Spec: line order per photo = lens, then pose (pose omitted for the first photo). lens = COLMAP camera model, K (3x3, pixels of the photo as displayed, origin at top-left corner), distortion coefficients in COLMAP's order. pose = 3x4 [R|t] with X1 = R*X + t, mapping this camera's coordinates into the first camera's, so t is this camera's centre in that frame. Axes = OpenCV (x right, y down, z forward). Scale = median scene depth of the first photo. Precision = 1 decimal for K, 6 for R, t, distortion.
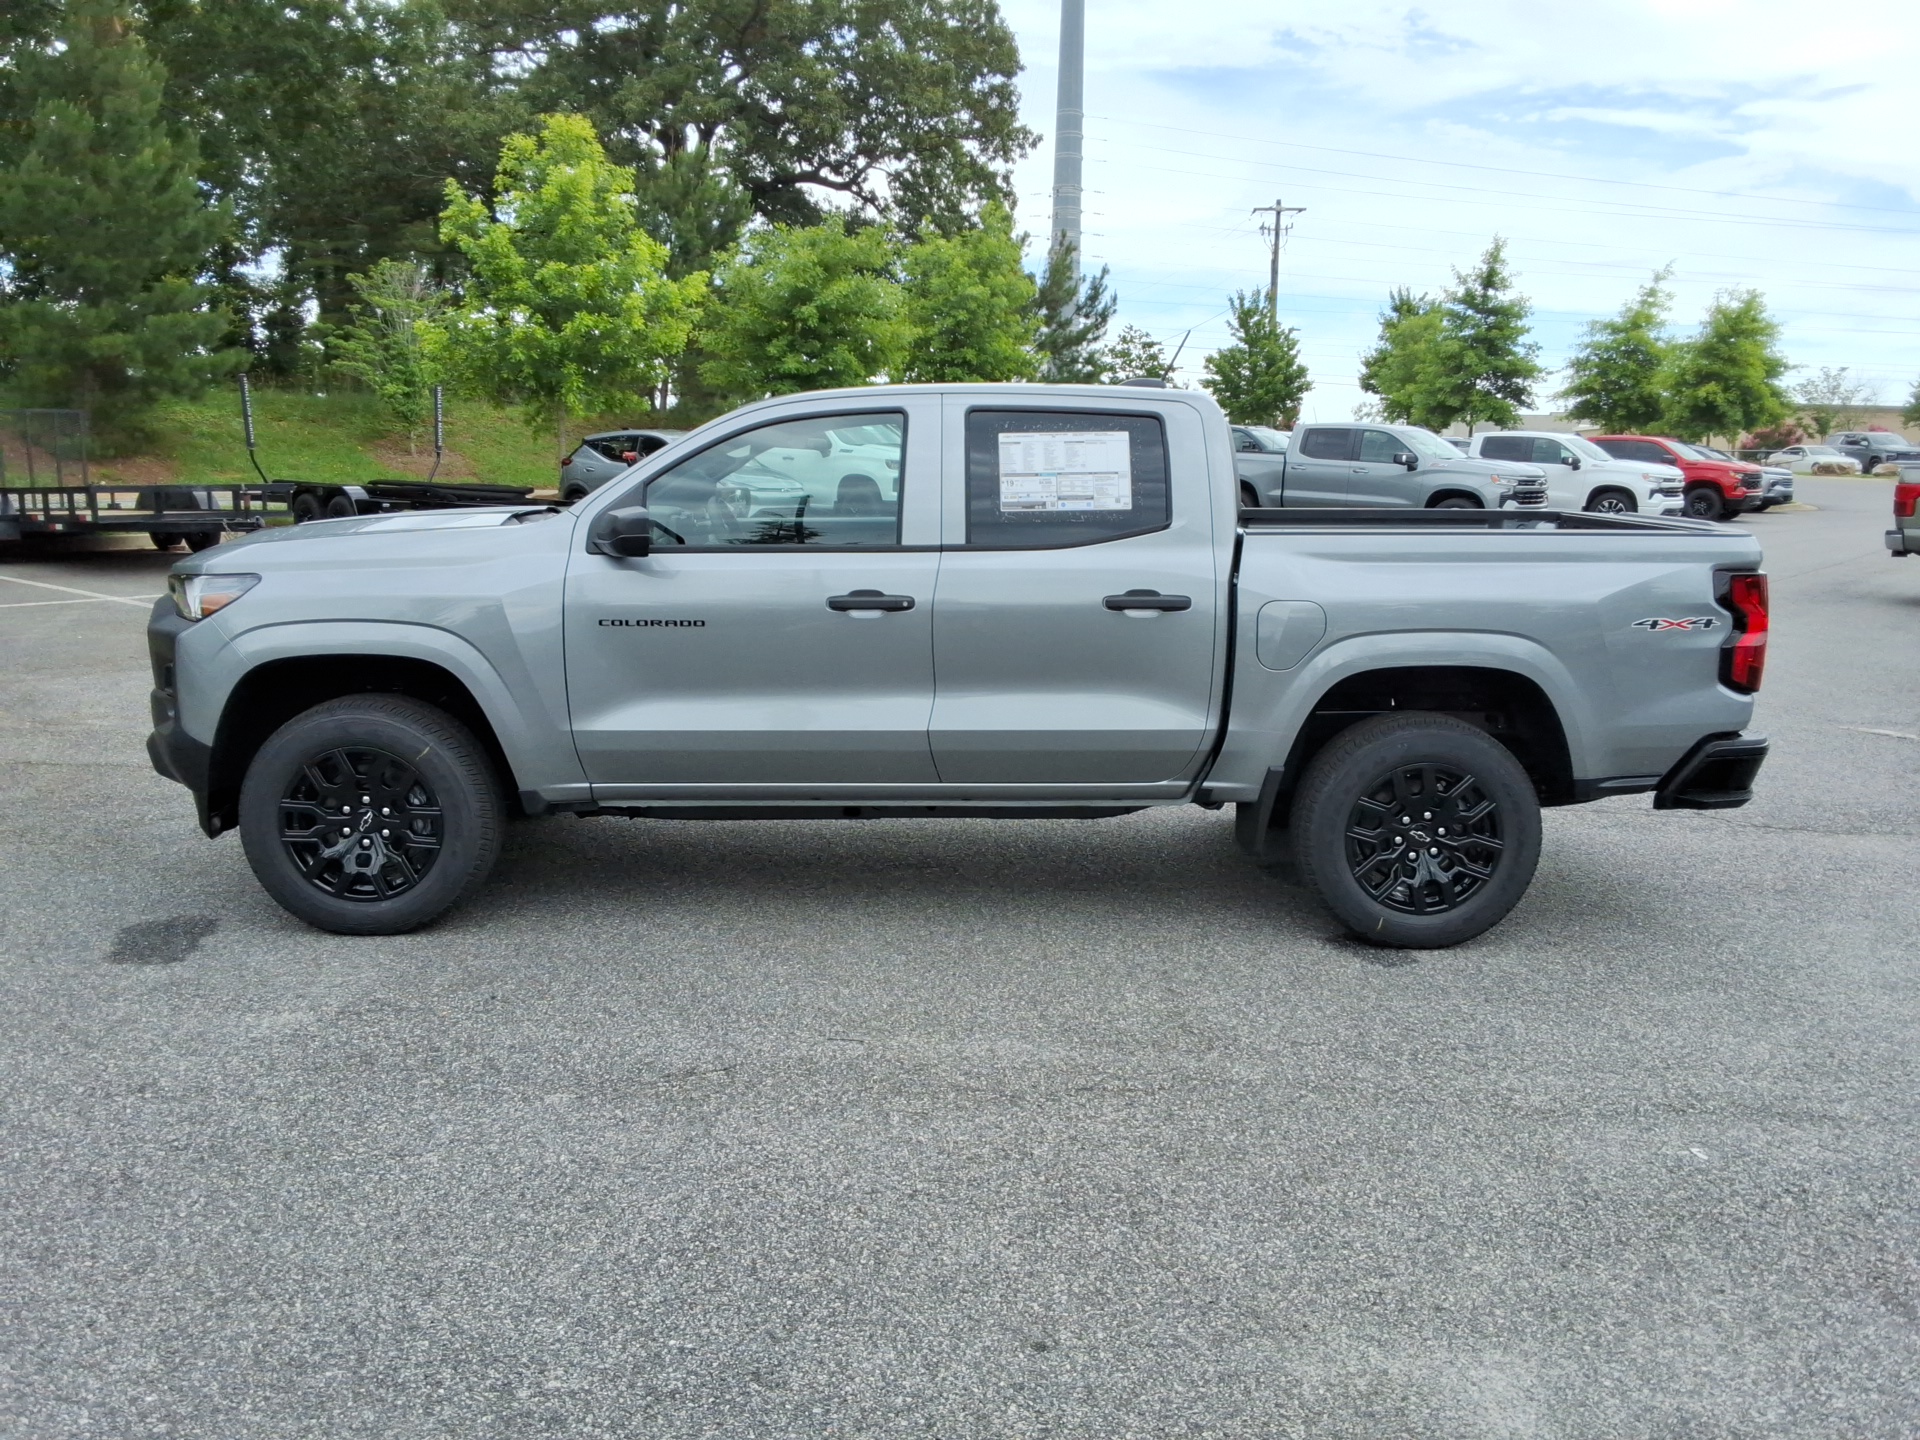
lens RADIAL K [[1543.0, 0, 972.6], [0, 1543.0, 727.4], [0, 0, 1]] dist [0.096453, -0.152051]
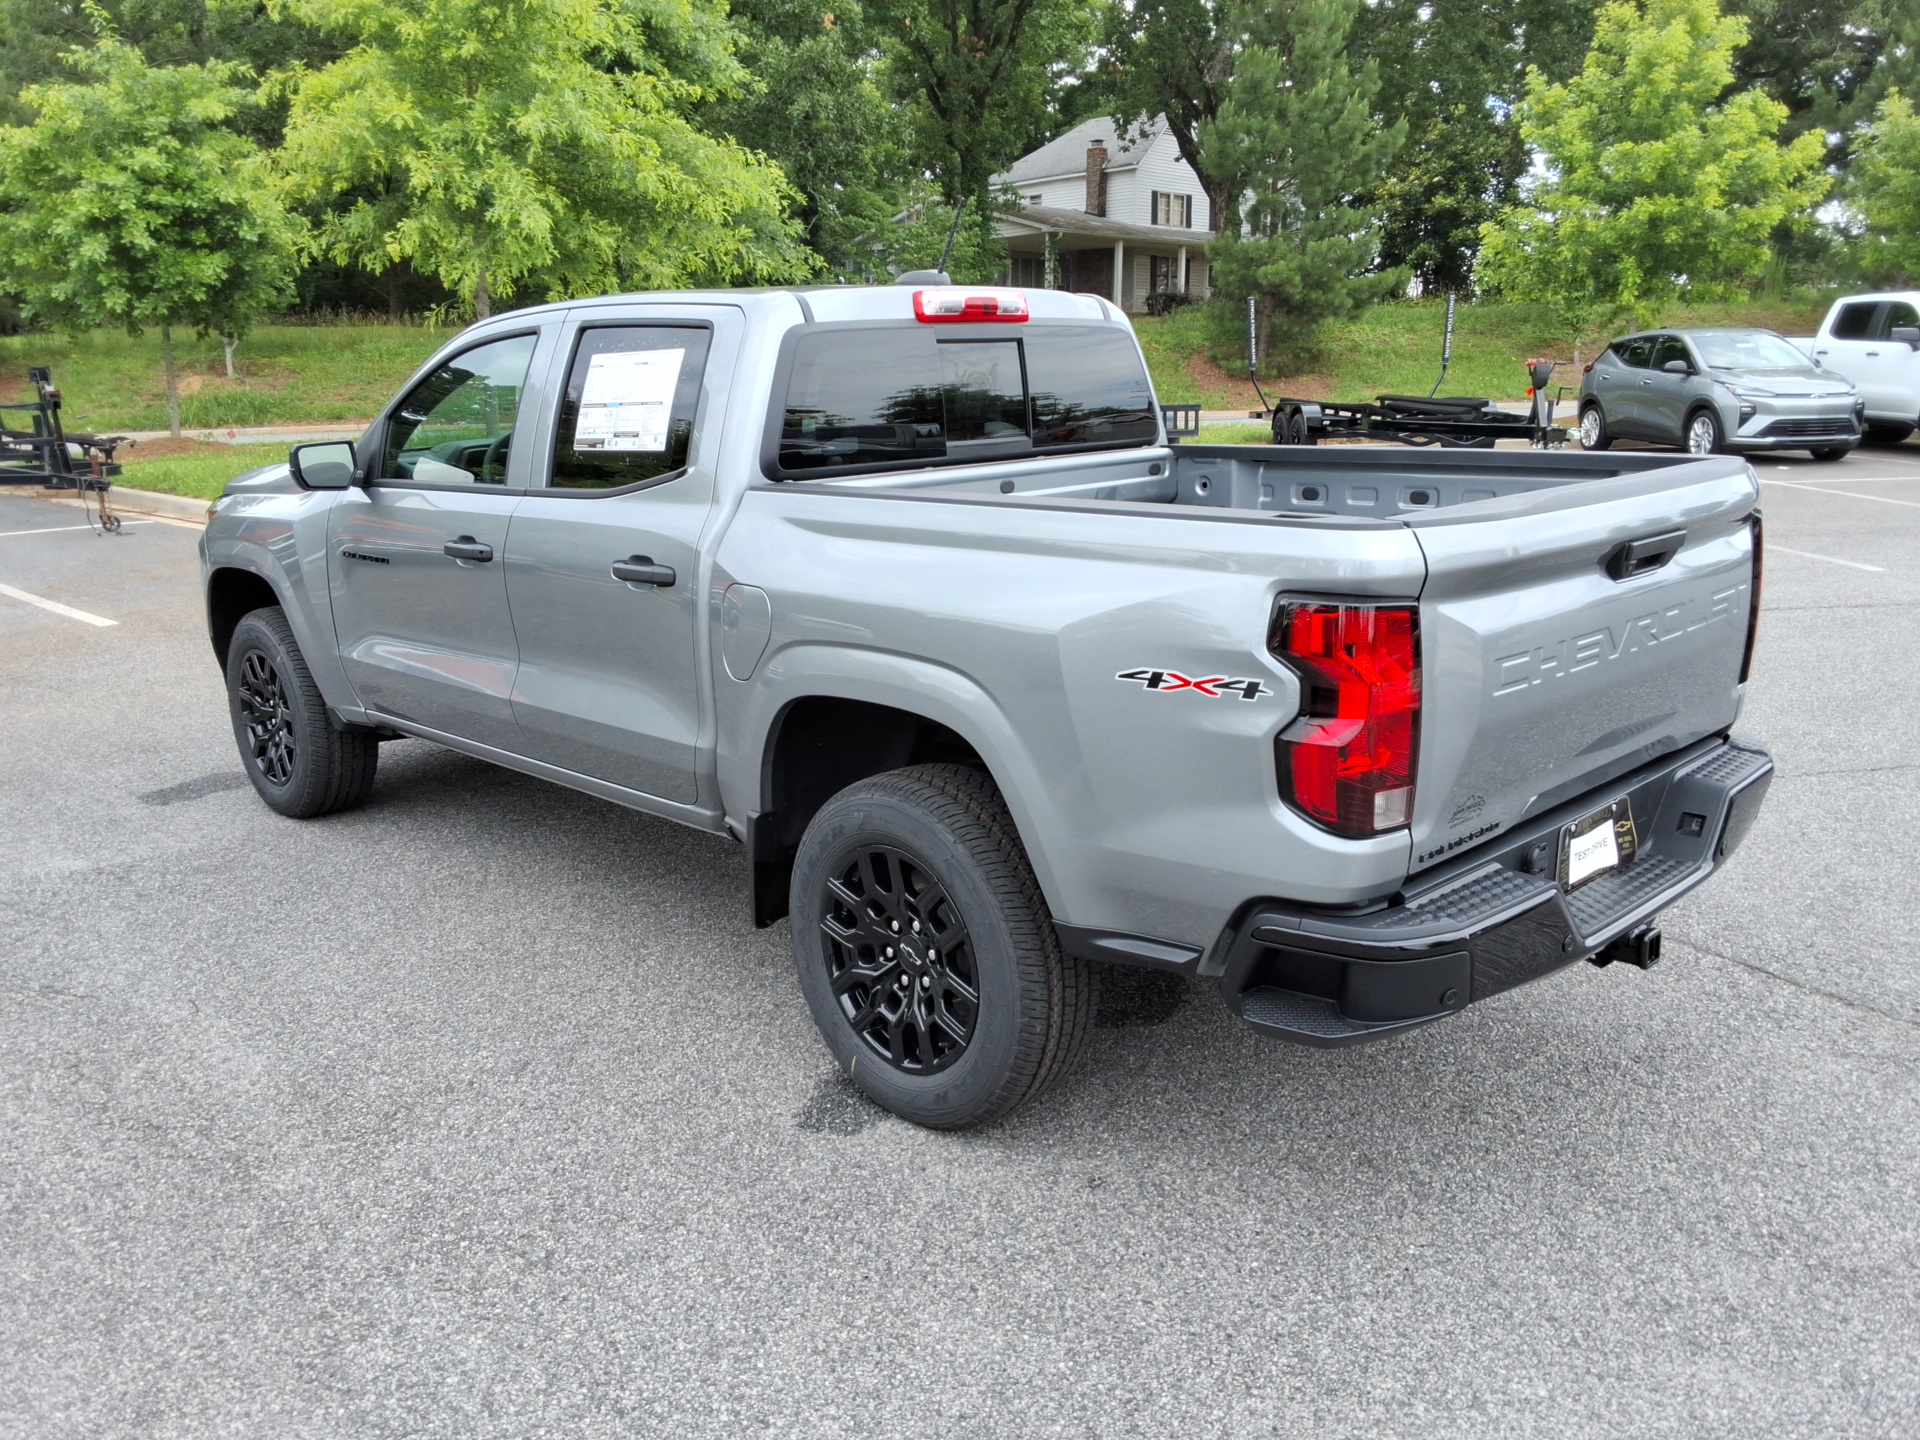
lens RADIAL K [[1543.0, 0, 973.1], [0, 1543.0, 719.2], [0, 0, 1]] dist [0.096453, -0.152051]
pose [[0.688897, 0.135576, -0.712068, 0.139864], [-0.098576, 0.990749, 0.093267, -0.017115], [0.718125, 0.005942, 0.695888, 0.102488]]
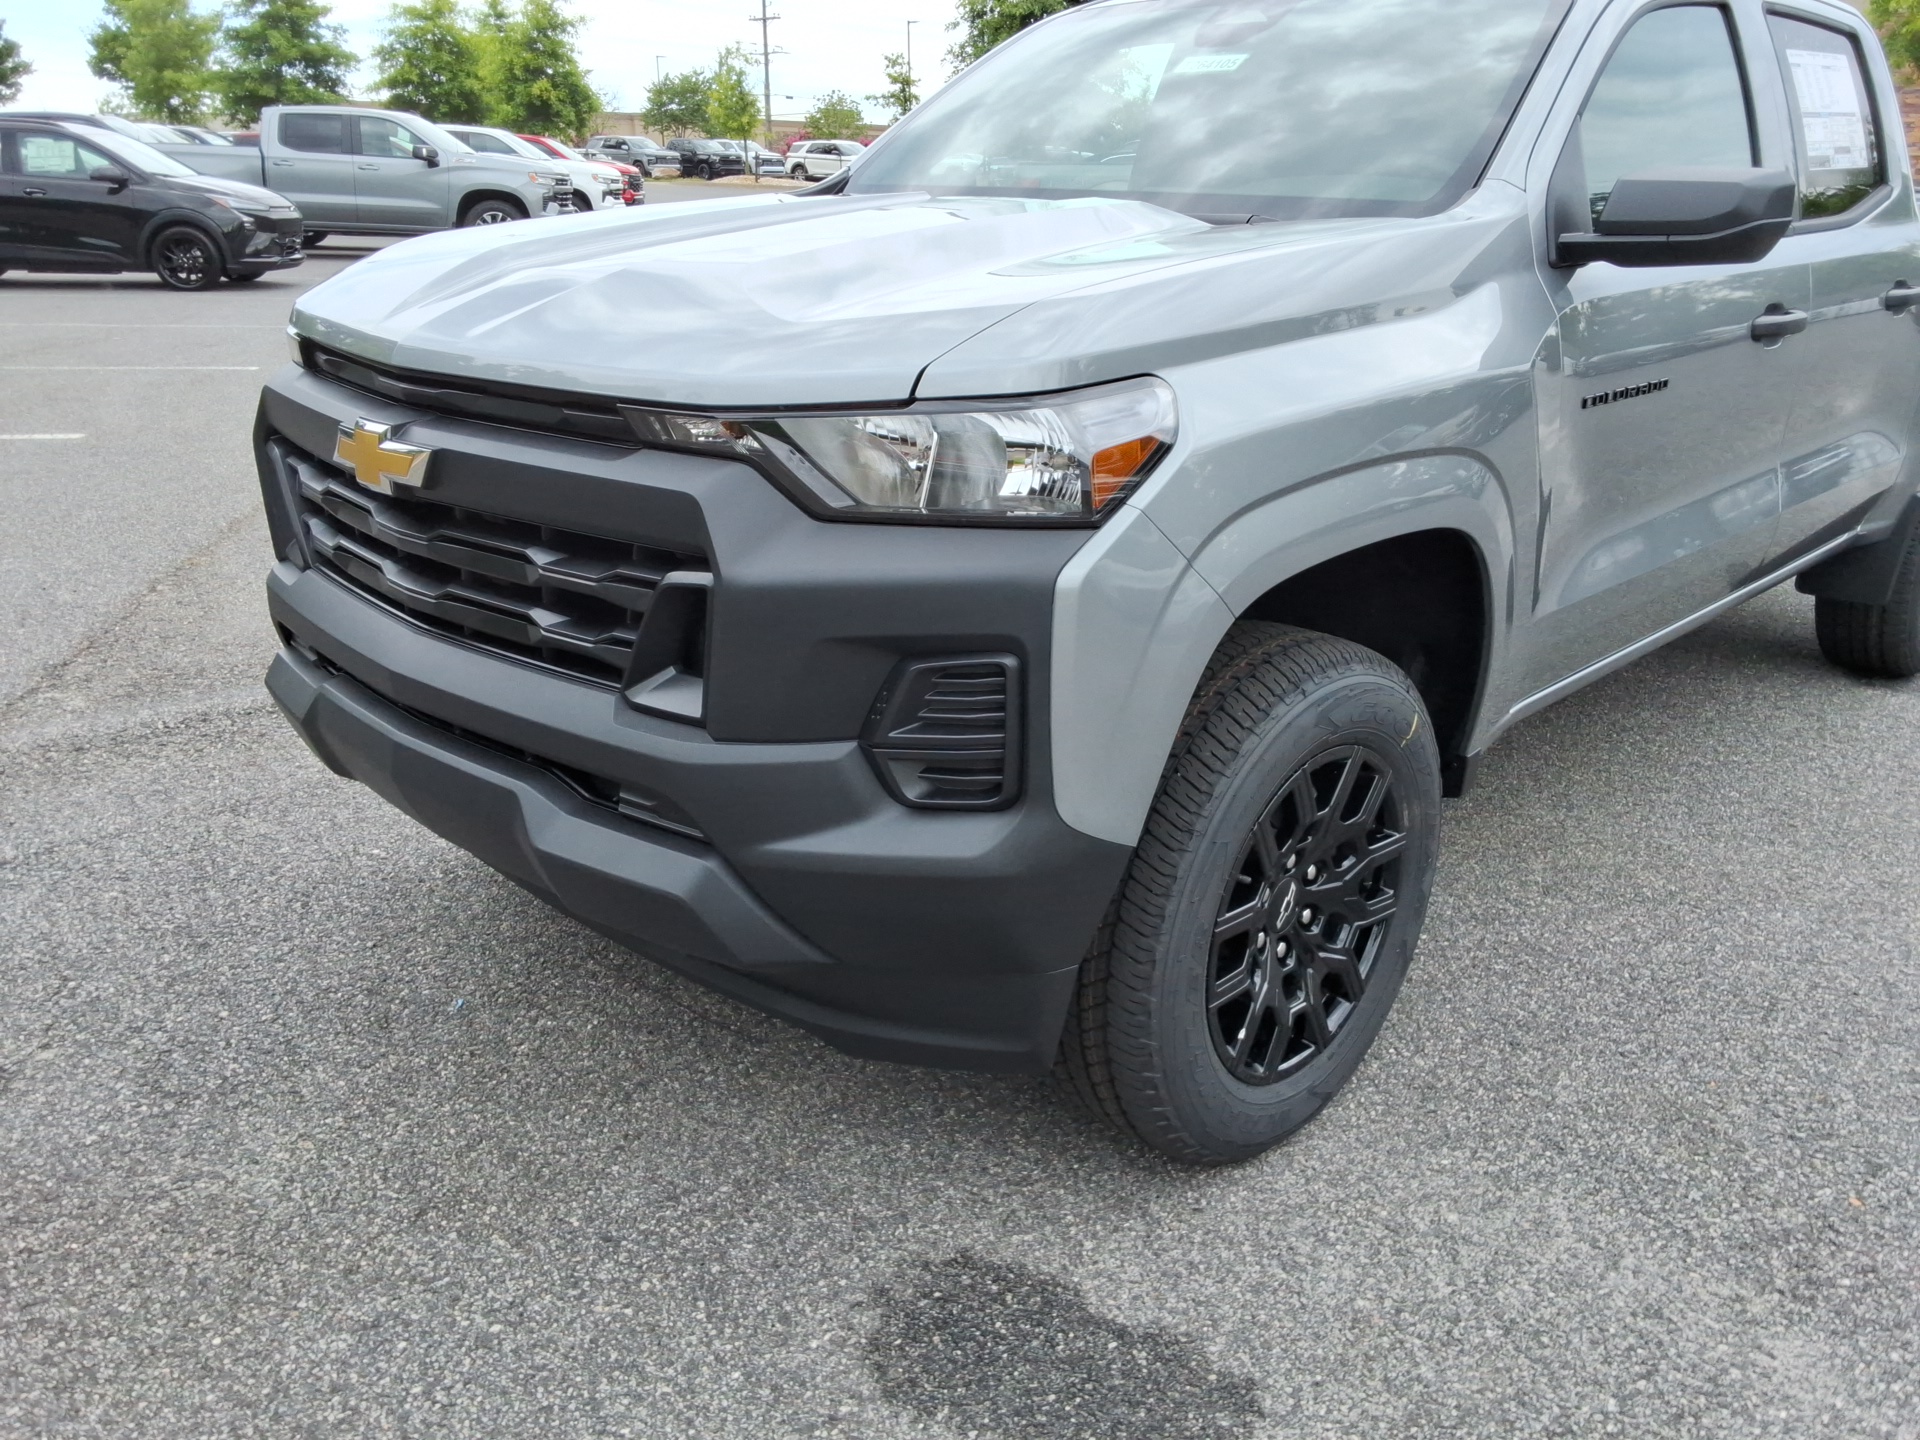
lens RADIAL K [[1543.0, 0, 960.3], [0, 1543.0, 720.0], [0, 0, 1]] dist [0.096453, -0.152051]
pose [[0.706027, -0.241109, 0.665877, -0.133839], [0.125262, 0.967950, 0.217673, -0.018341], [-0.697019, -0.070274, 0.713601, 0.134920]]
